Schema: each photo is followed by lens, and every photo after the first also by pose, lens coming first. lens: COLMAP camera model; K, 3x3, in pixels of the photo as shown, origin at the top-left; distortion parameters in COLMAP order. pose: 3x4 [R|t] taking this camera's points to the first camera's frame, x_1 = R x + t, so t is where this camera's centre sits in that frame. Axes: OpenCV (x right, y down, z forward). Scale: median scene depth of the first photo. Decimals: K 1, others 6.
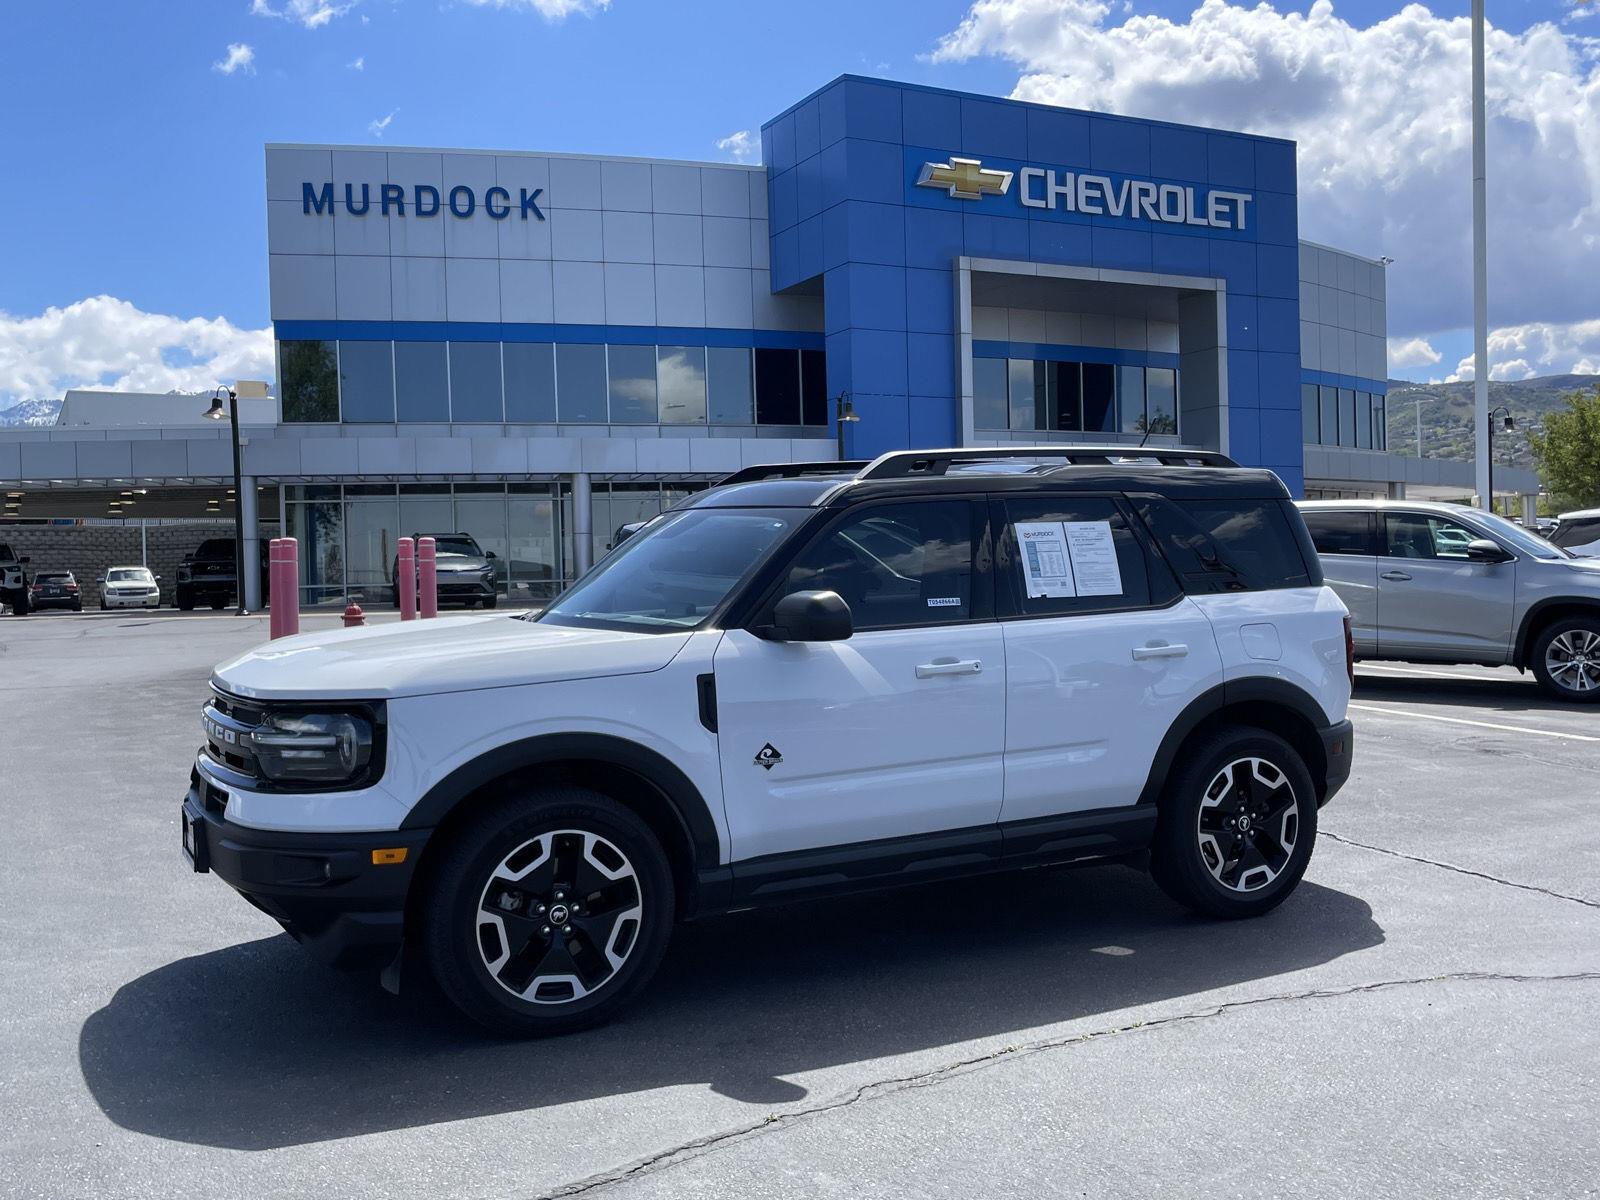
lens RADIAL K [[1501.0, 0, 805.1], [0, 1501.0, 594.4], [0, 0, 1]] dist [0.111877, -0.185734]
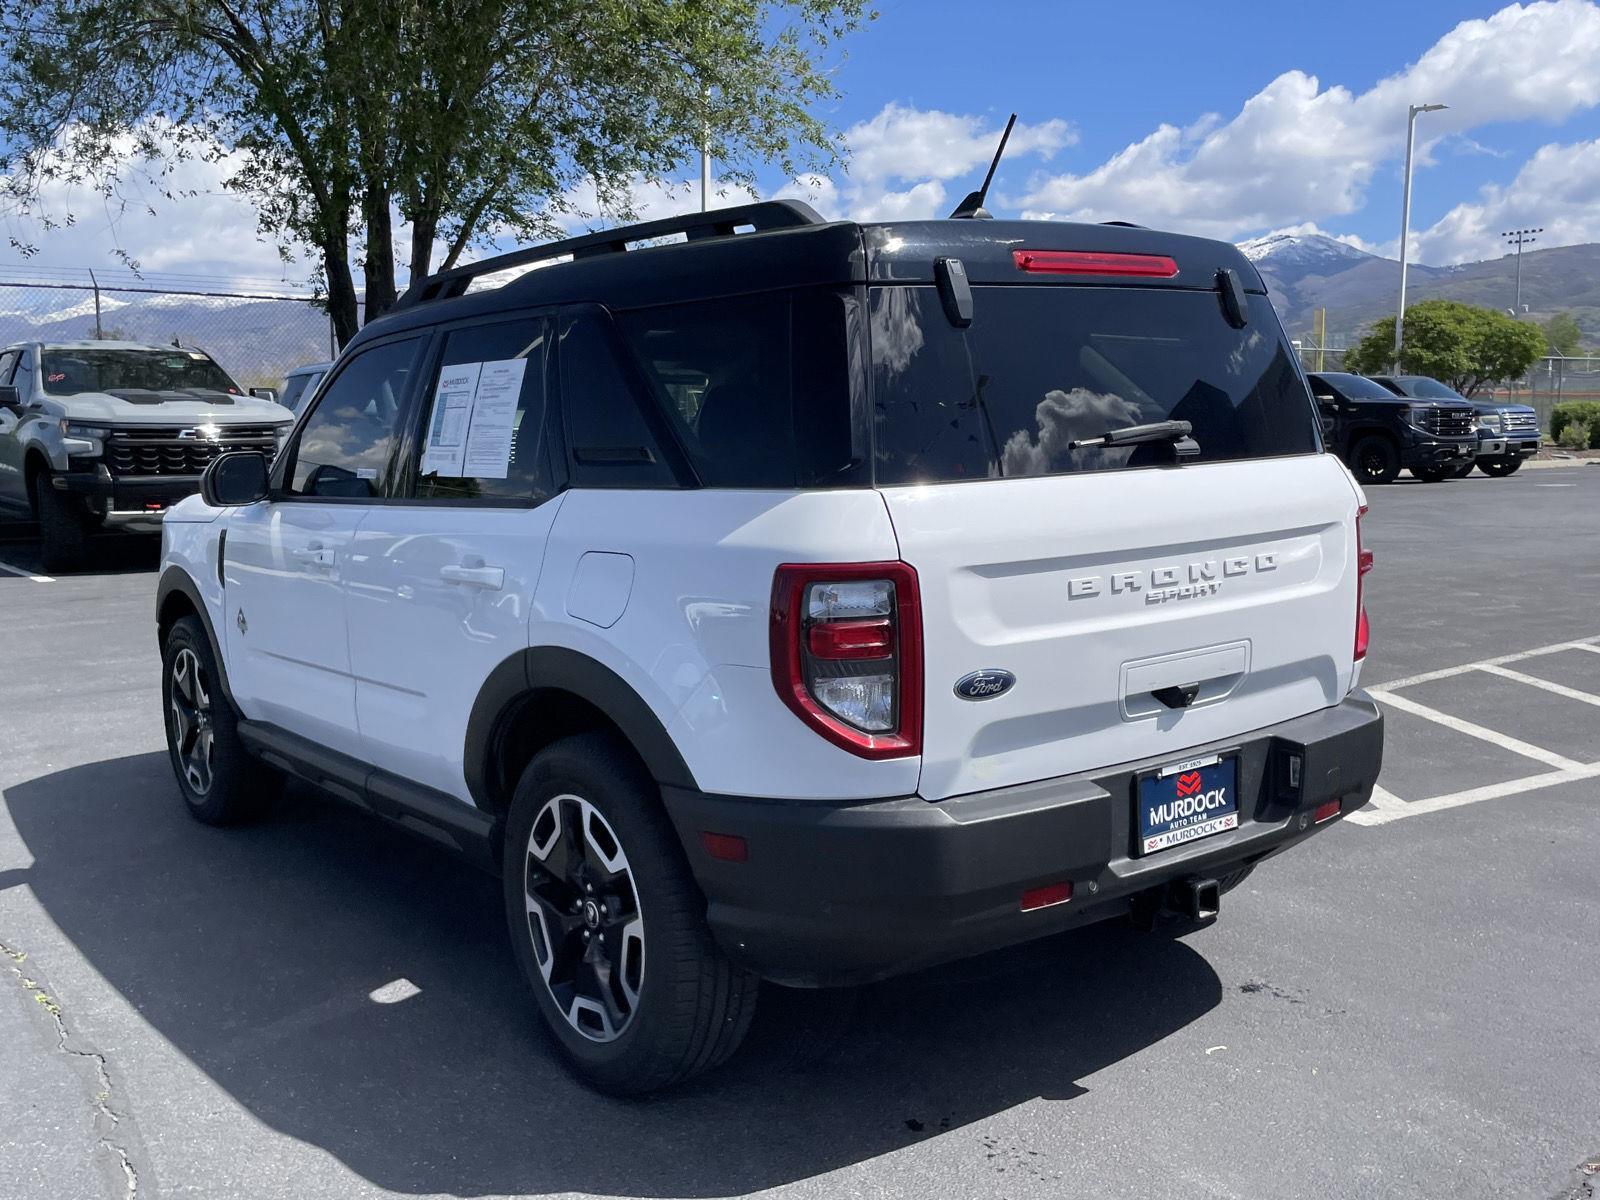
lens RADIAL K [[1501.0, 0, 805.1], [0, 1501.0, 594.4], [0, 0, 1]] dist [0.111877, -0.185734]
pose [[0.159077, 0.127185, -0.979040, 0.821065], [-0.011204, 0.991836, 0.127027, -0.032435], [0.987203, -0.009238, 0.159203, 0.995399]]
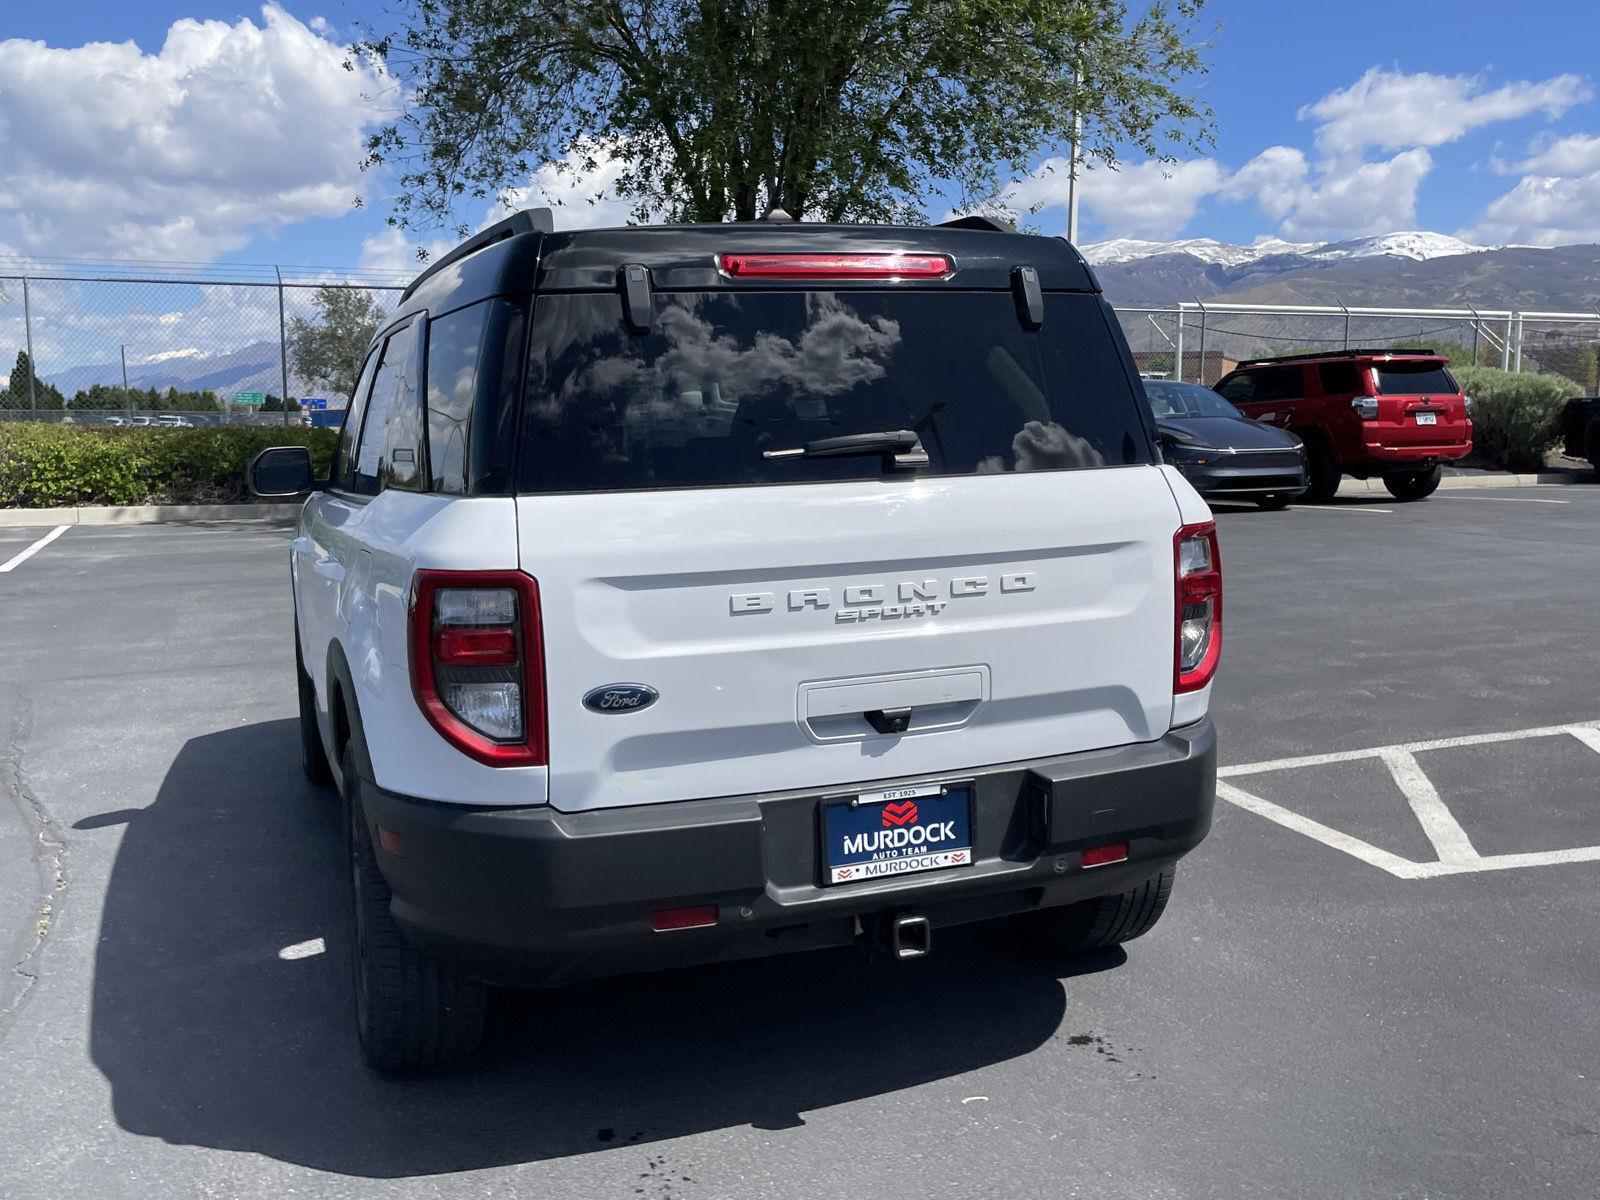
lens RADIAL K [[1499.3, 0, 823.3], [0, 1499.3, 586.2], [0, 0, 1]] dist [0.097641, -0.135037]
pose [[-0.127105, 0.131650, -0.983114, 0.817308], [-0.009743, 0.990939, 0.133958, -0.042387], [0.991841, 0.026606, -0.124670, 1.241620]]
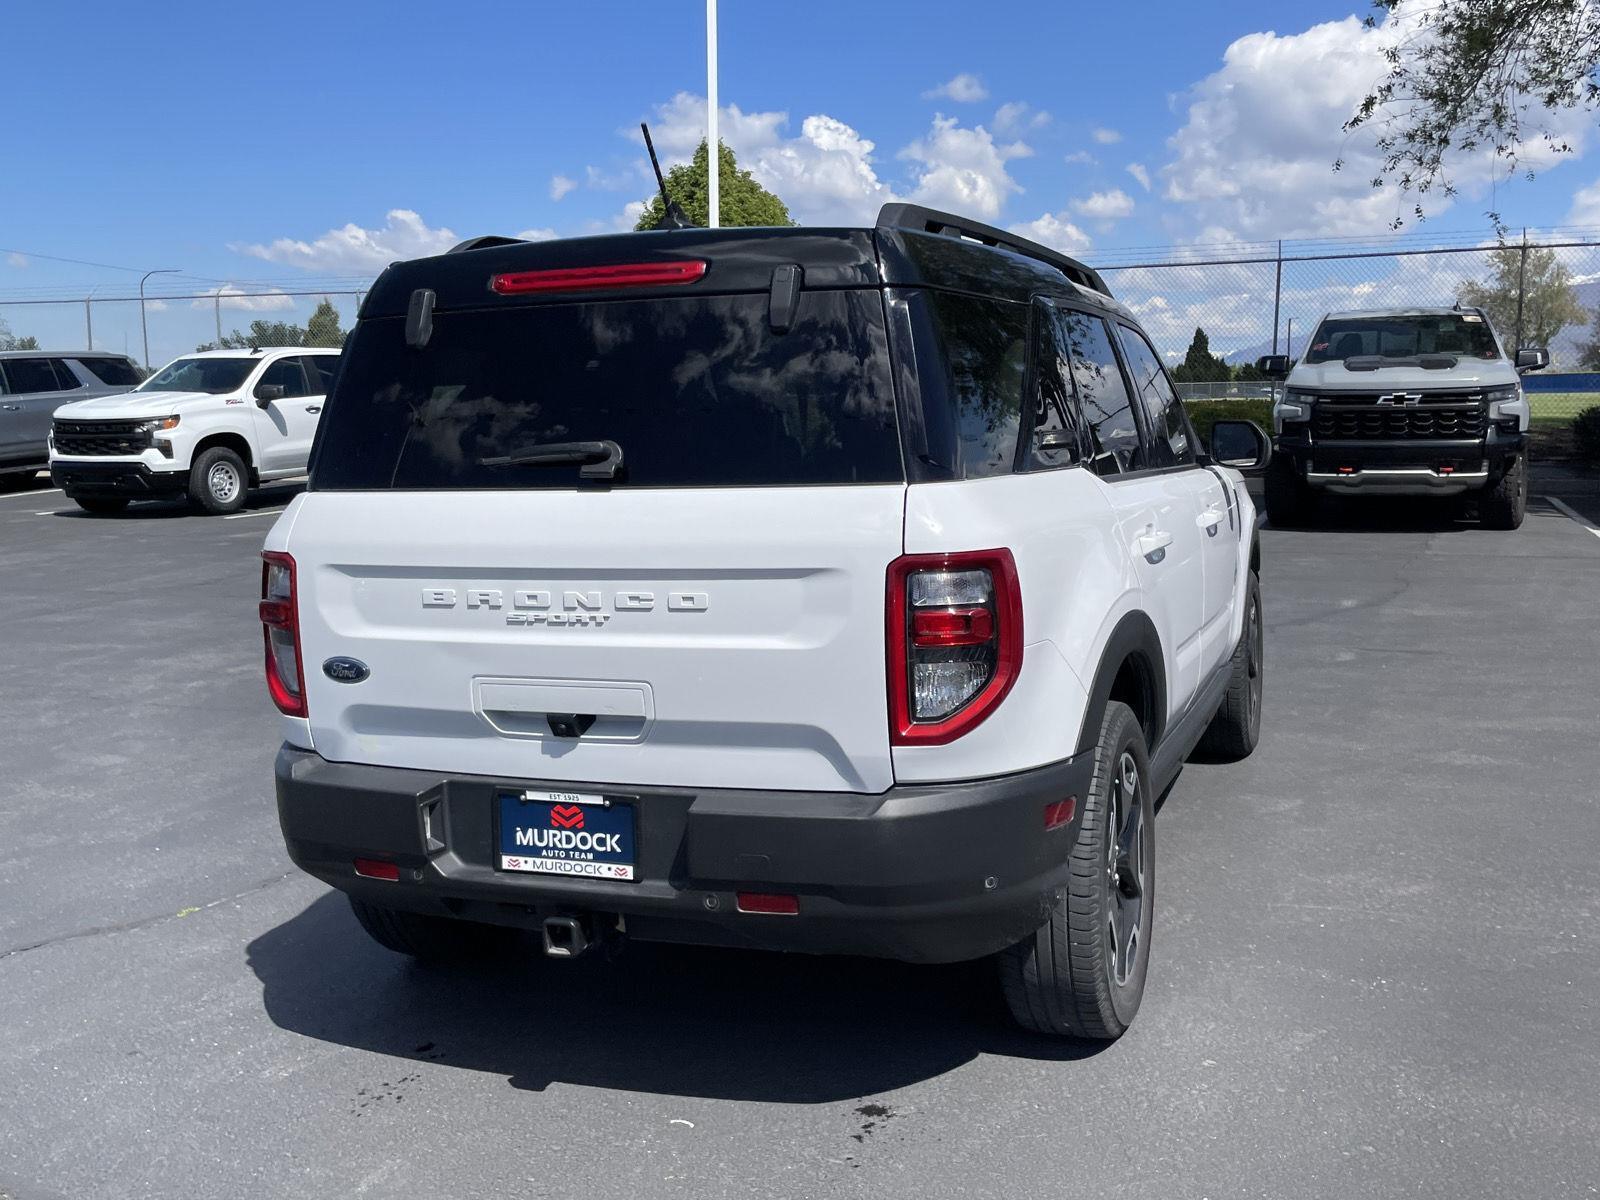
lens RADIAL K [[1499.3, 0, 823.3], [0, 1499.3, 586.2], [0, 0, 1]] dist [0.097641, -0.135037]
pose [[-0.753259, 0.110434, -0.648386, 0.594978], [0.013361, 0.988169, 0.152784, -0.054931], [0.657588, 0.106423, -0.745823, 1.629617]]
